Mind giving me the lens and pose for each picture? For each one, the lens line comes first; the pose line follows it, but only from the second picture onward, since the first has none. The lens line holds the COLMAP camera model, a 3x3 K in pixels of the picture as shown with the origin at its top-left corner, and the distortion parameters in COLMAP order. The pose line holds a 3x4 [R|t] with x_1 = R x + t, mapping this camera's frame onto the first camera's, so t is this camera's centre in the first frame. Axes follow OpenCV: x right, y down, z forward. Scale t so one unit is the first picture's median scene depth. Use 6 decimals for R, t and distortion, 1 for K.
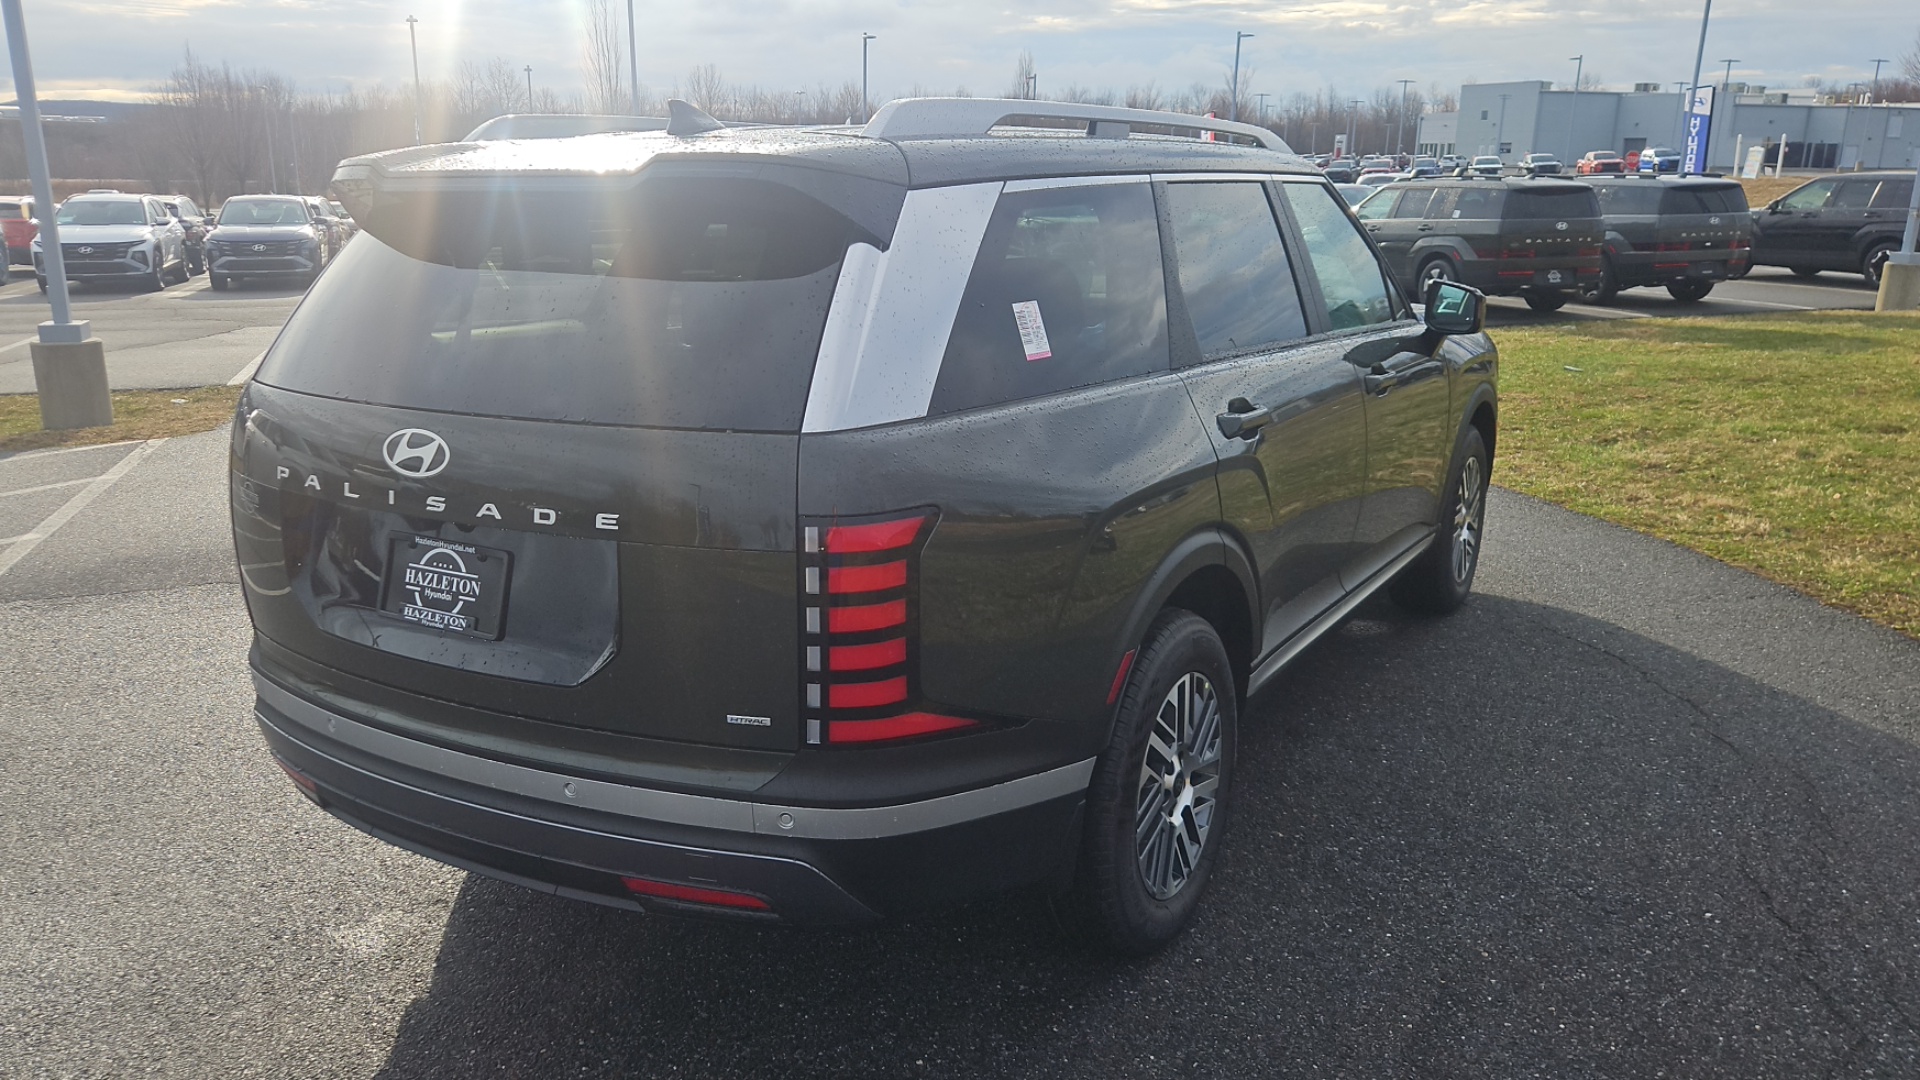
lens RADIAL K [[1420.8, 0, 949.5], [0, 1420.8, 555.0], [0, 0, 1]] dist [0.067129, -0.030446]
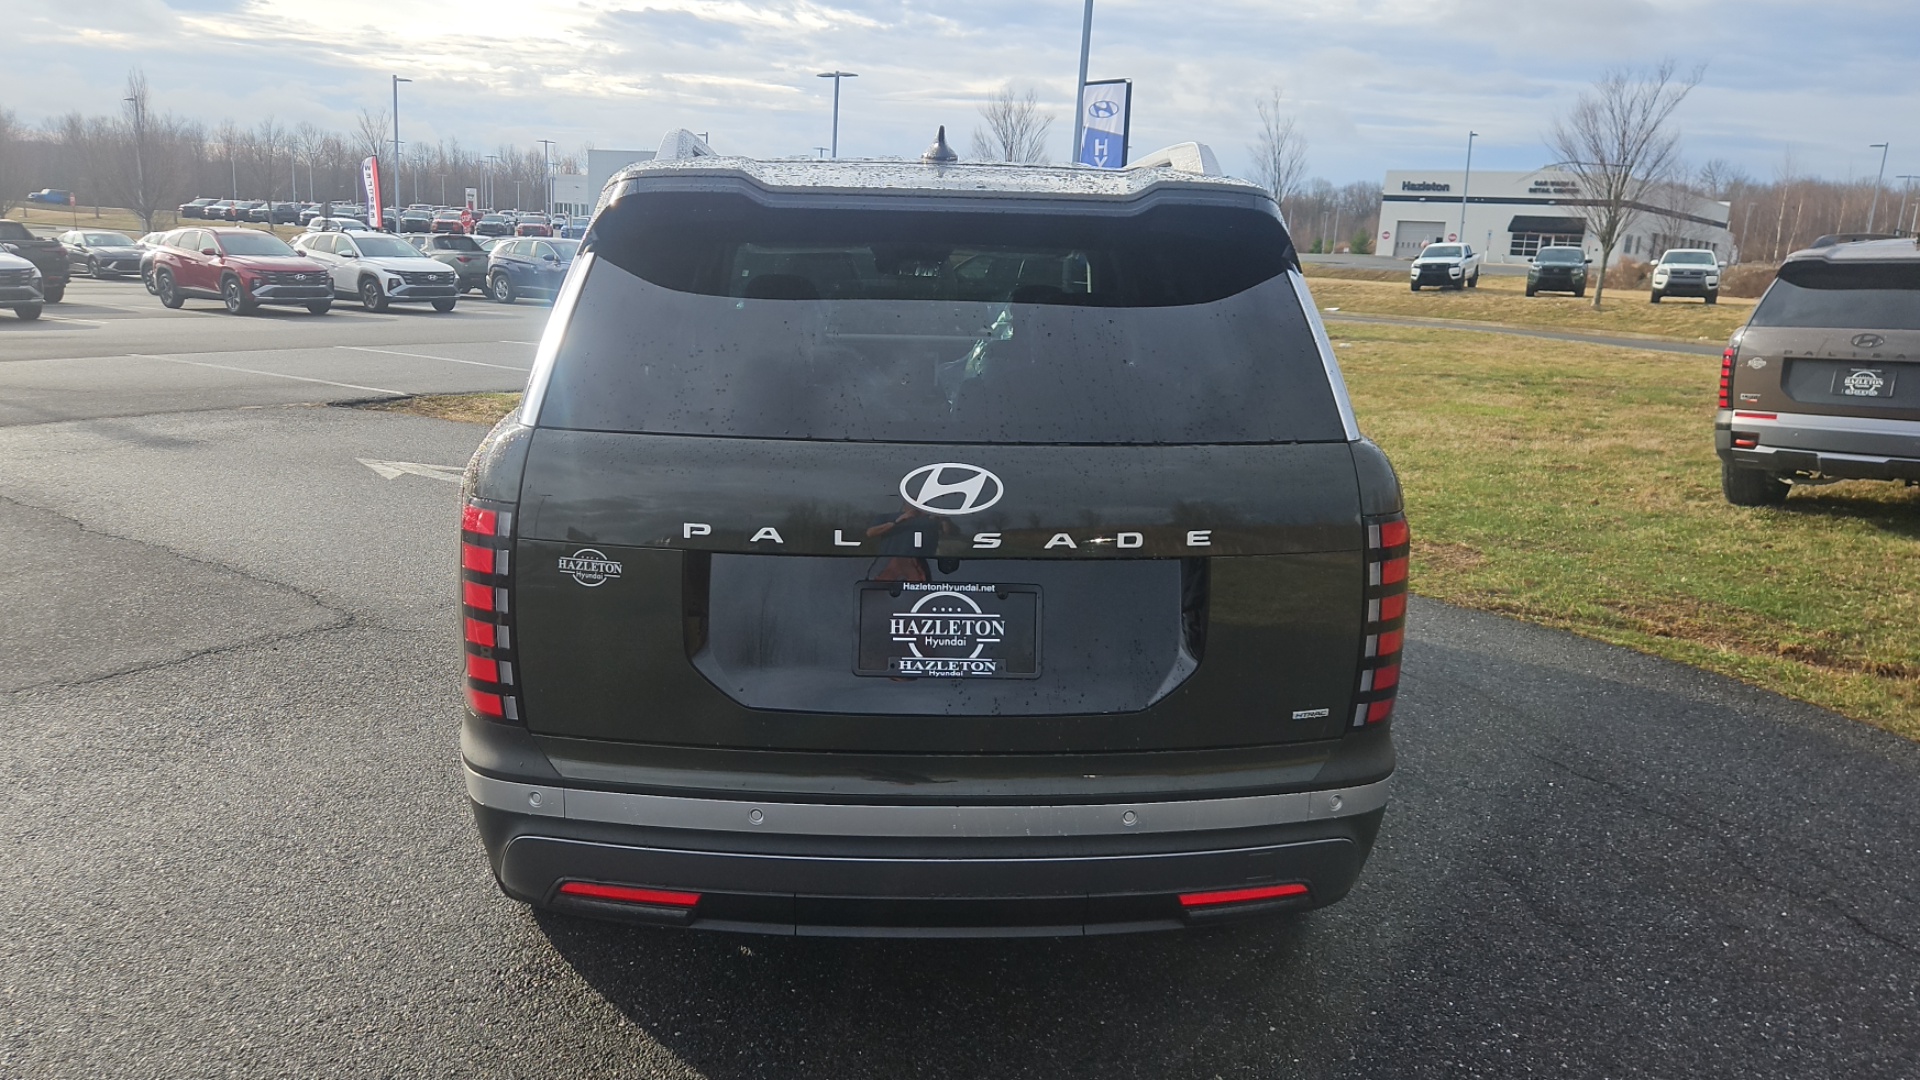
lens RADIAL K [[1420.8, 0, 949.5], [0, 1420.8, 555.0], [0, 0, 1]] dist [0.067129, -0.030446]
pose [[0.835816, -0.087718, 0.541957, -0.842863], [0.107501, 0.994193, -0.004875, -0.023148], [-0.538382, 0.062335, 0.840392, 0.217738]]
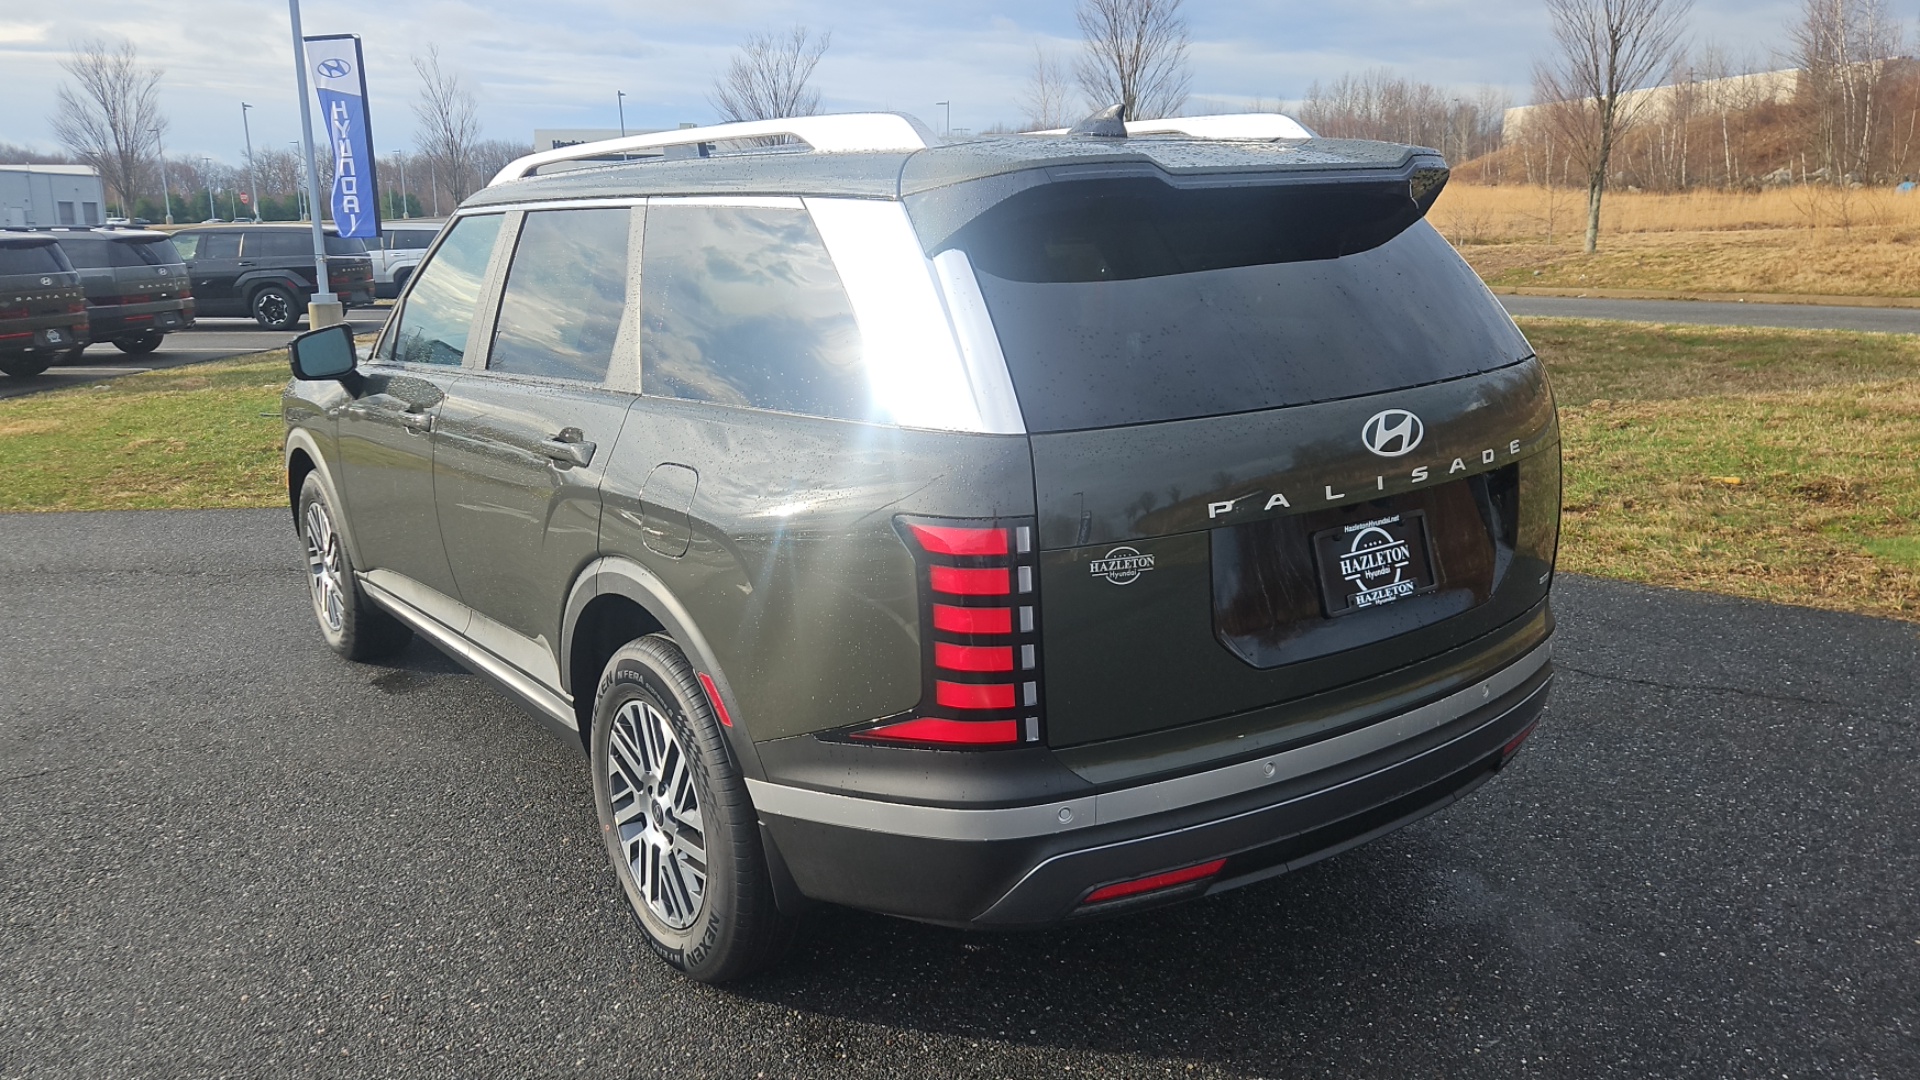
lens RADIAL K [[1420.8, 0, 949.5], [0, 1420.8, 555.0], [0, 0, 1]] dist [0.067129, -0.030446]
pose [[0.399487, -0.224292, 0.888878, -1.380734], [0.259656, 0.957586, 0.124933, -0.191250], [-0.879198, 0.180893, 0.440781, 0.808560]]
